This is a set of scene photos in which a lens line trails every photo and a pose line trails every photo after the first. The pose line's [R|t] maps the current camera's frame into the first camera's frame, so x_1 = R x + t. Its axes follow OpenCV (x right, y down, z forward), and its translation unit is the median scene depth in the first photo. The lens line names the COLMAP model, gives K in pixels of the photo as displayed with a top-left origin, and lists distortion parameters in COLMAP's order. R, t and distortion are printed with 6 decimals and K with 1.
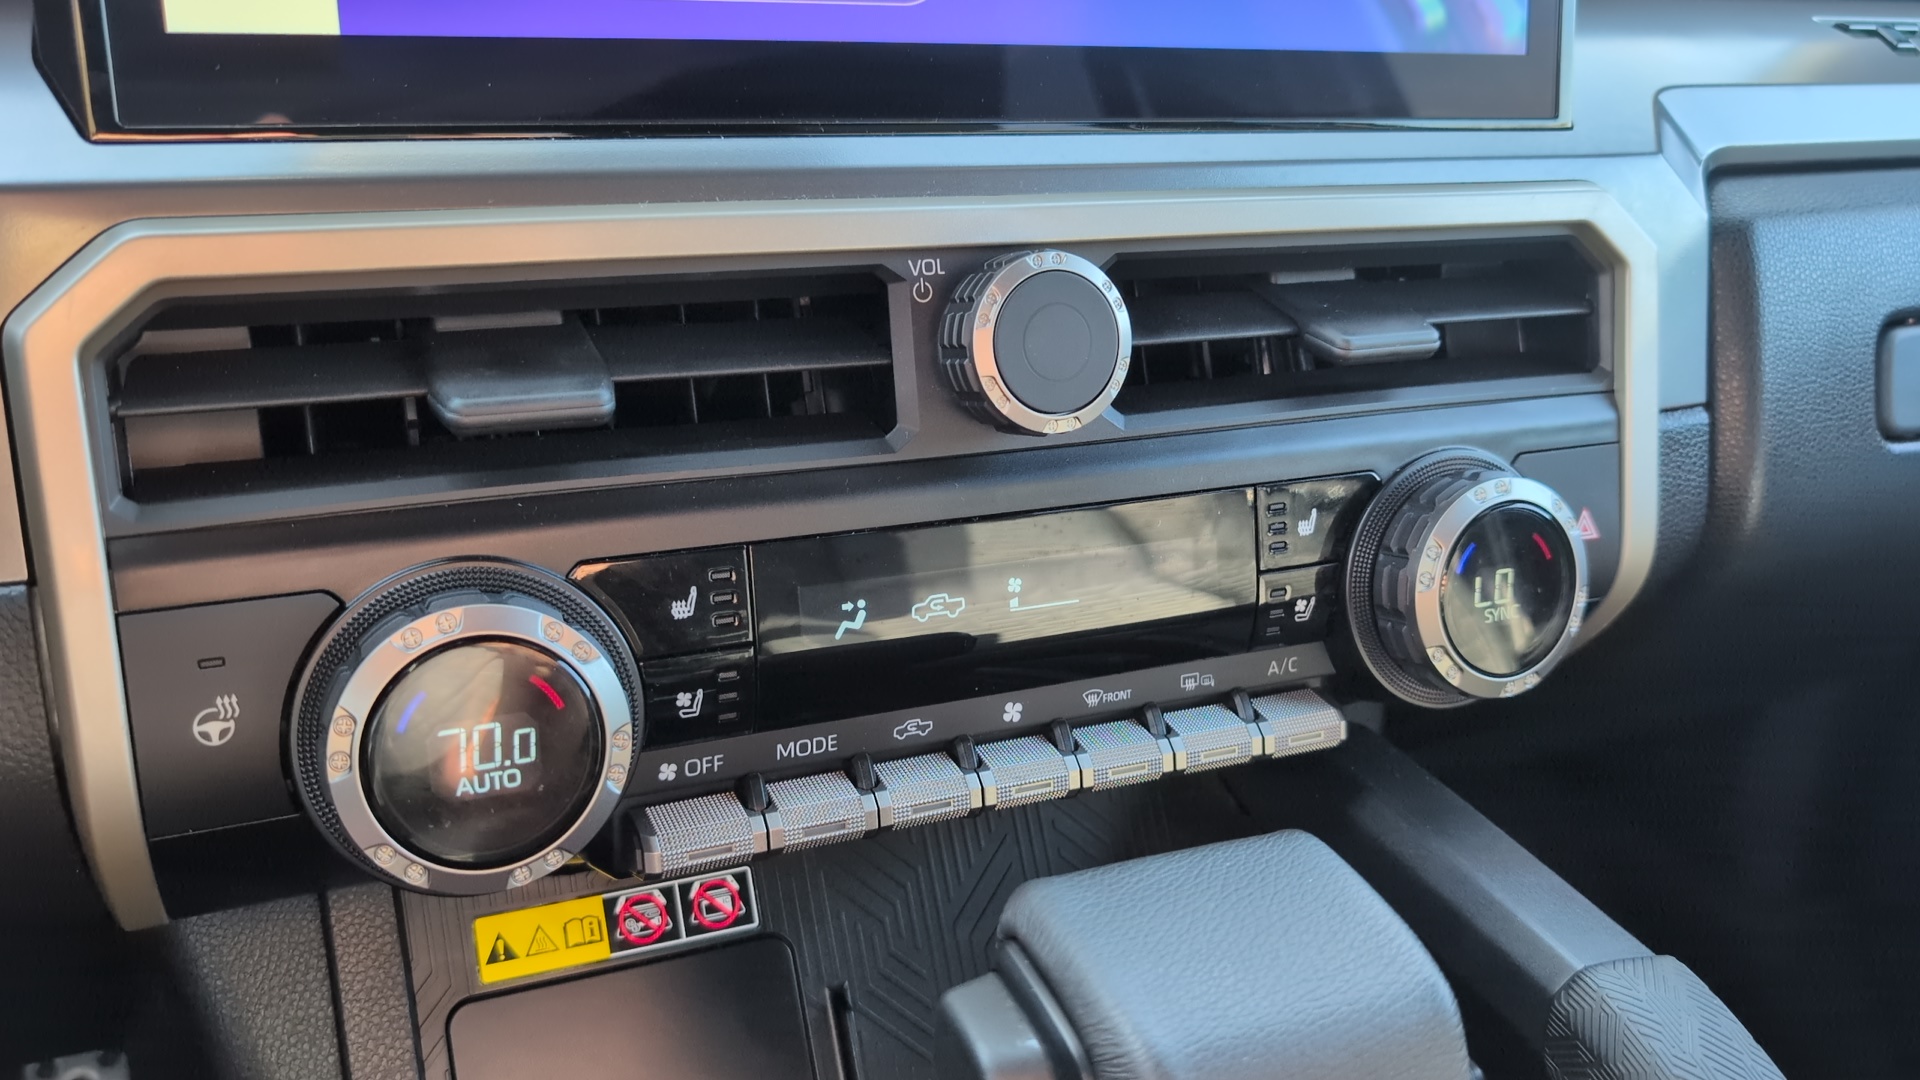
lens RADIAL K [[1636.5, 0, 973.9], [0, 1636.5, 508.4], [0, 0, 1]] dist [0.006212, -0.014162]
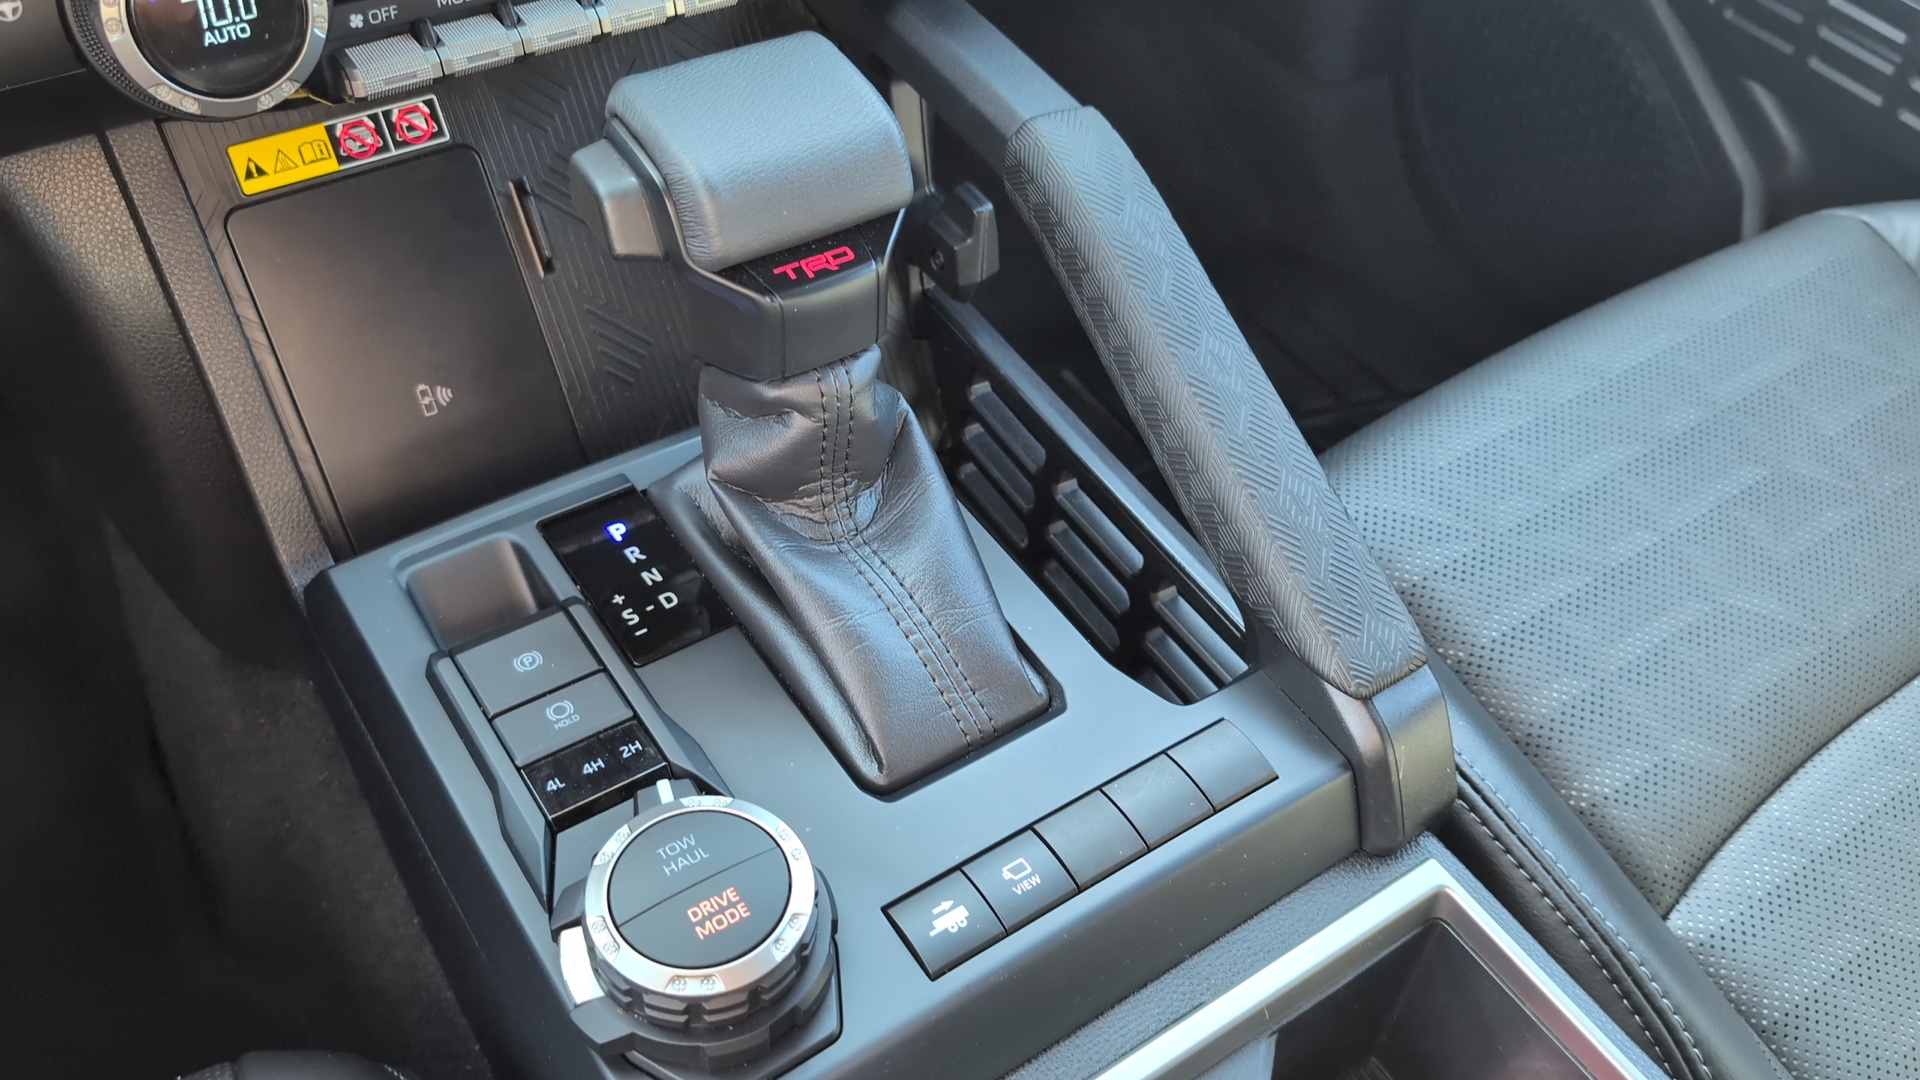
lens RADIAL K [[1636.5, 0, 961.6], [0, 1636.5, 525.3], [0, 0, 1]] dist [0.006212, -0.014162]
pose [[0.985040, -0.107356, 0.134802, 0.073964], [0.035983, 0.893131, 0.448354, -0.052355], [-0.168529, -0.436796, 0.883633, -0.435991]]
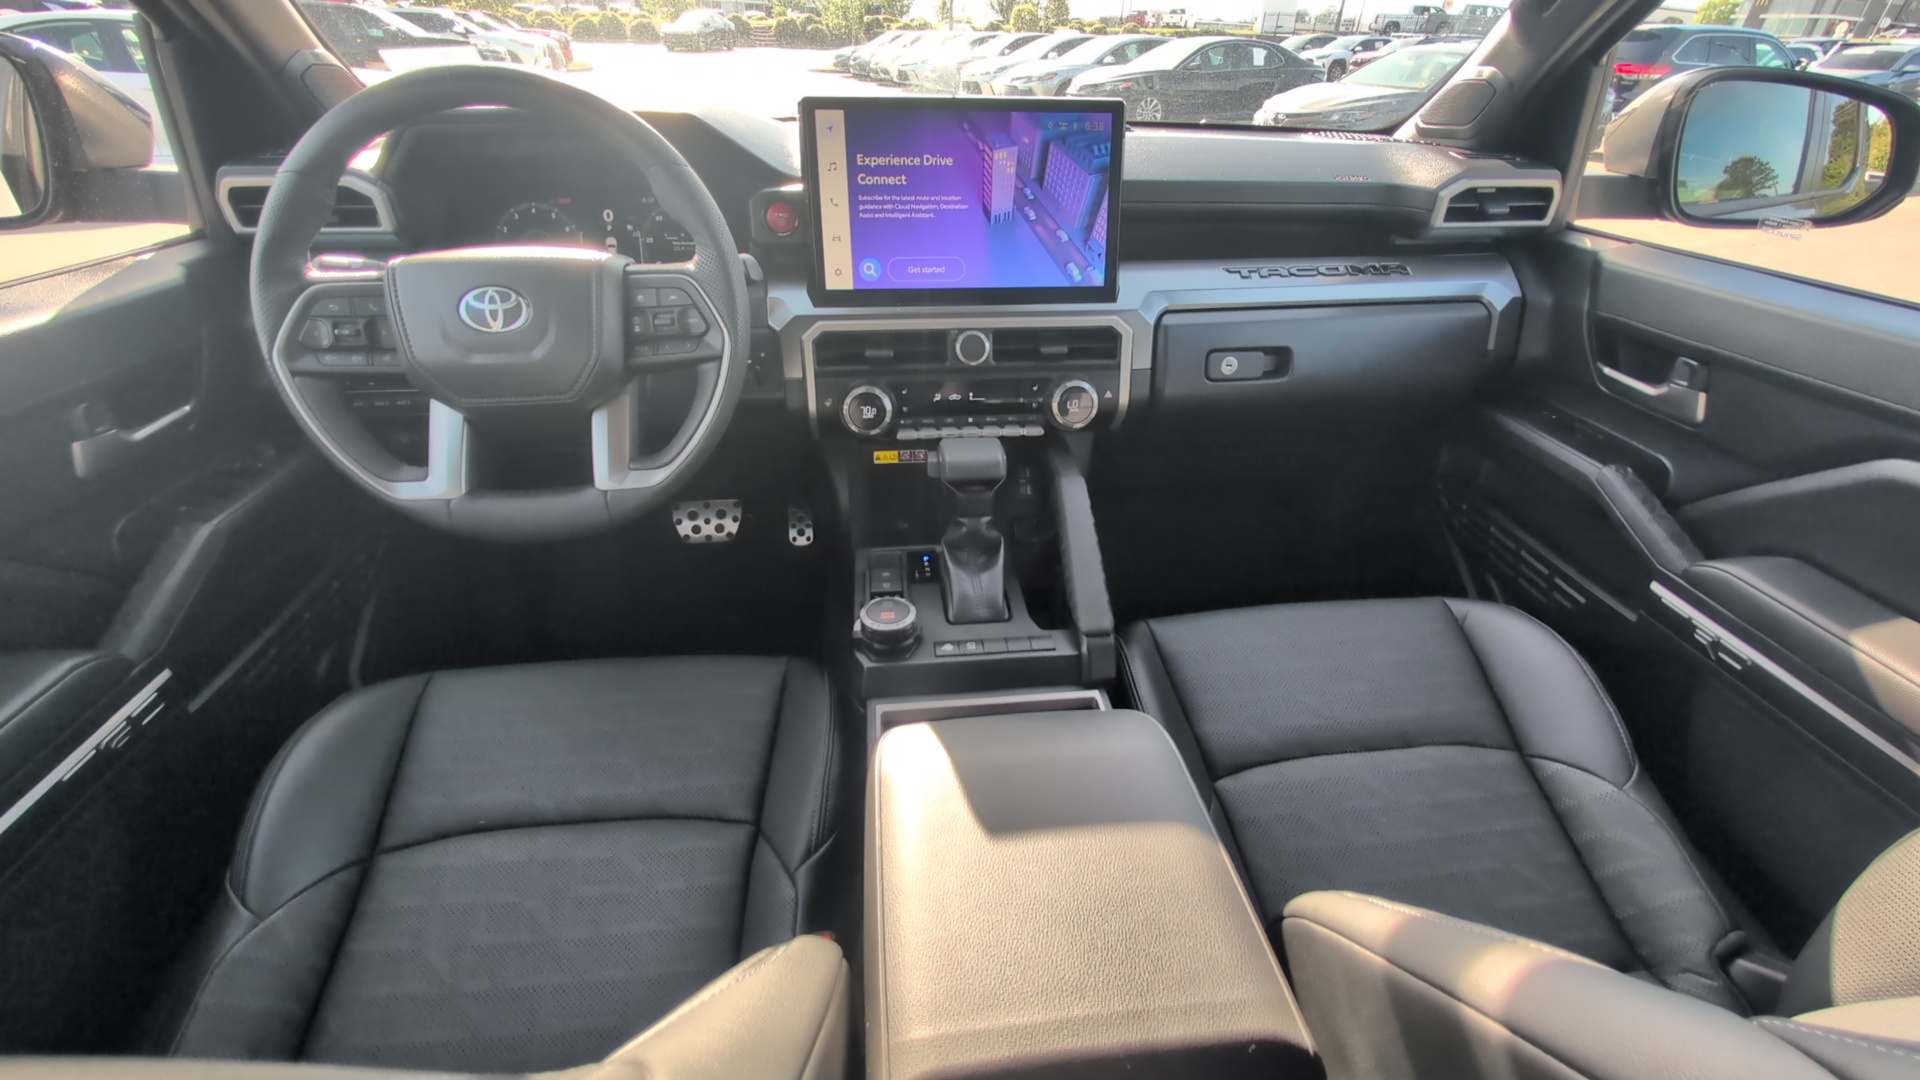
lens RADIAL K [[827.6, 0, 971.8], [0, 827.6, 547.9], [0, 0, 1]] dist [-0.006531, 0.000607]
pose [[0.949756, 0.131046, -0.284236, 0.858787], [-0.076692, 0.977882, 0.194590, 0.011547], [0.303449, -0.163015, 0.938800, -1.577244]]
